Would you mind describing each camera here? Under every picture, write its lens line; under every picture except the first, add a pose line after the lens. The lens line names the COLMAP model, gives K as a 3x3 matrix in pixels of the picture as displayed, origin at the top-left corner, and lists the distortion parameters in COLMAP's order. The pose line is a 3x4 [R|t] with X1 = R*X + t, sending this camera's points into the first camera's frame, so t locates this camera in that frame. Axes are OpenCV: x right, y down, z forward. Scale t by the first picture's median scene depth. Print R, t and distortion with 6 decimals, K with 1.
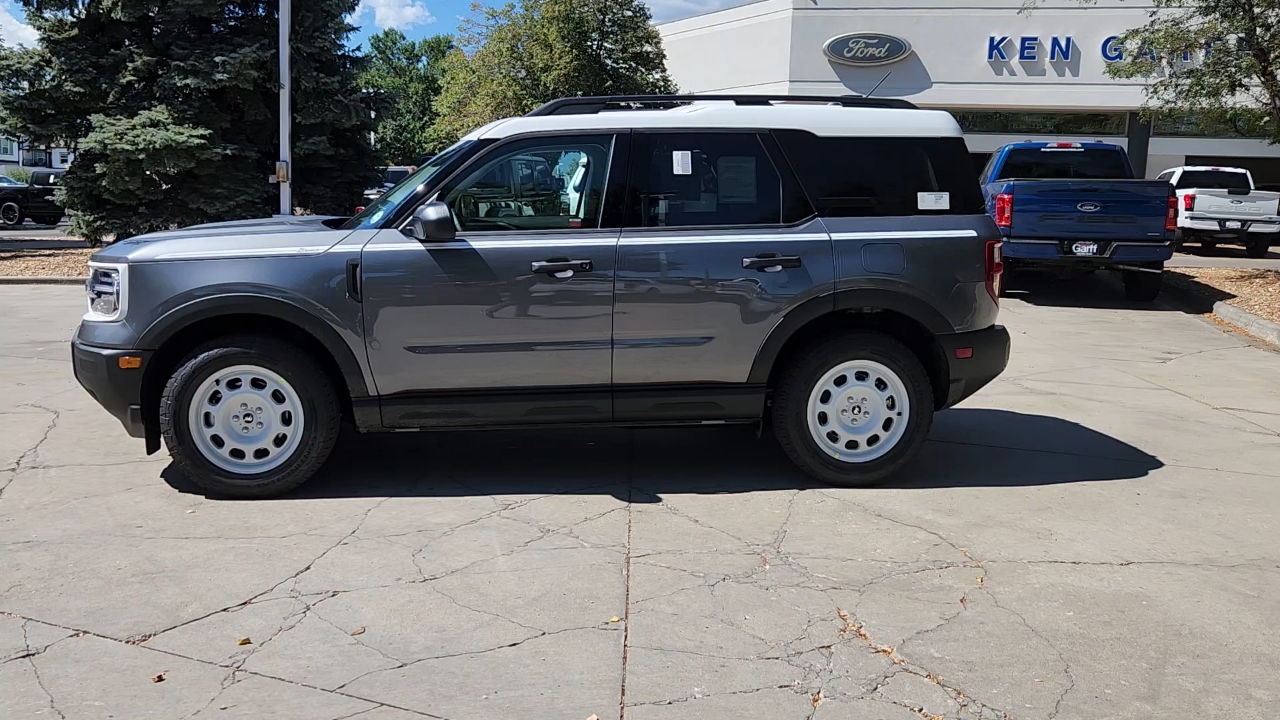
lens RADIAL K [[1090.9, 0, 625.3], [0, 1090.9, 363.9], [0, 0, 1]] dist [0.022375, 0.001782]
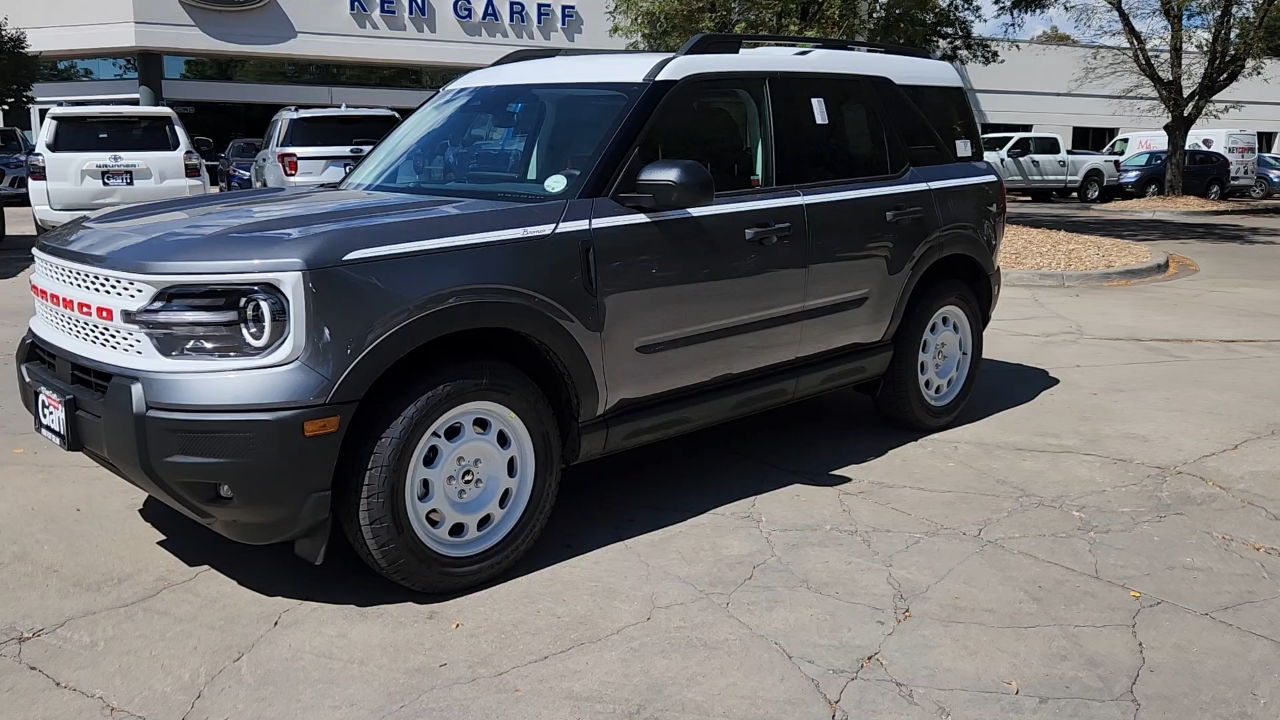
lens RADIAL K [[1090.9, 0, 625.3], [0, 1090.9, 363.9], [0, 0, 1]] dist [0.022375, 0.001782]
pose [[0.794493, -0.136078, 0.591831, -0.632143], [0.112185, 0.990685, 0.077185, -0.061603], [-0.596821, 0.005072, 0.802358, 0.353746]]
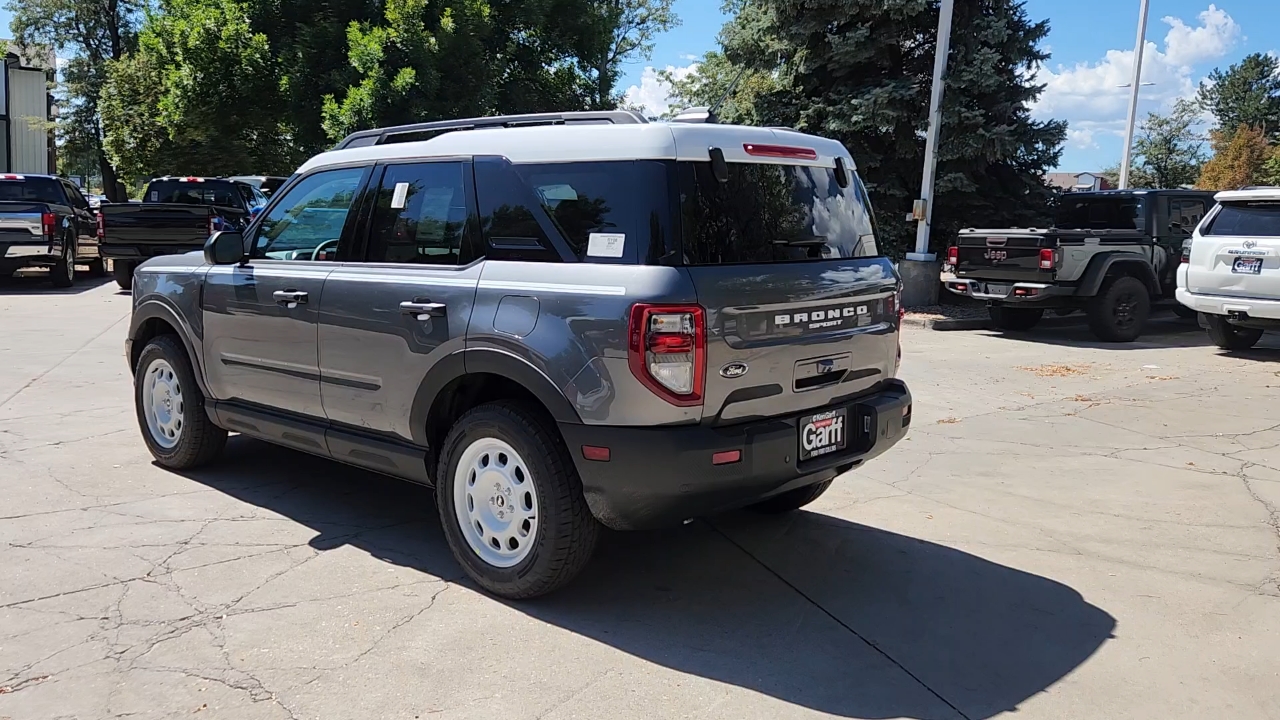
lens RADIAL K [[1090.9, 0, 625.3], [0, 1090.9, 363.9], [0, 0, 1]] dist [0.022375, 0.001782]
pose [[0.655568, 0.109458, -0.747161, 0.859604], [-0.135848, 0.990391, 0.025896, -0.090510], [0.742817, 0.084524, 0.664138, 0.526628]]
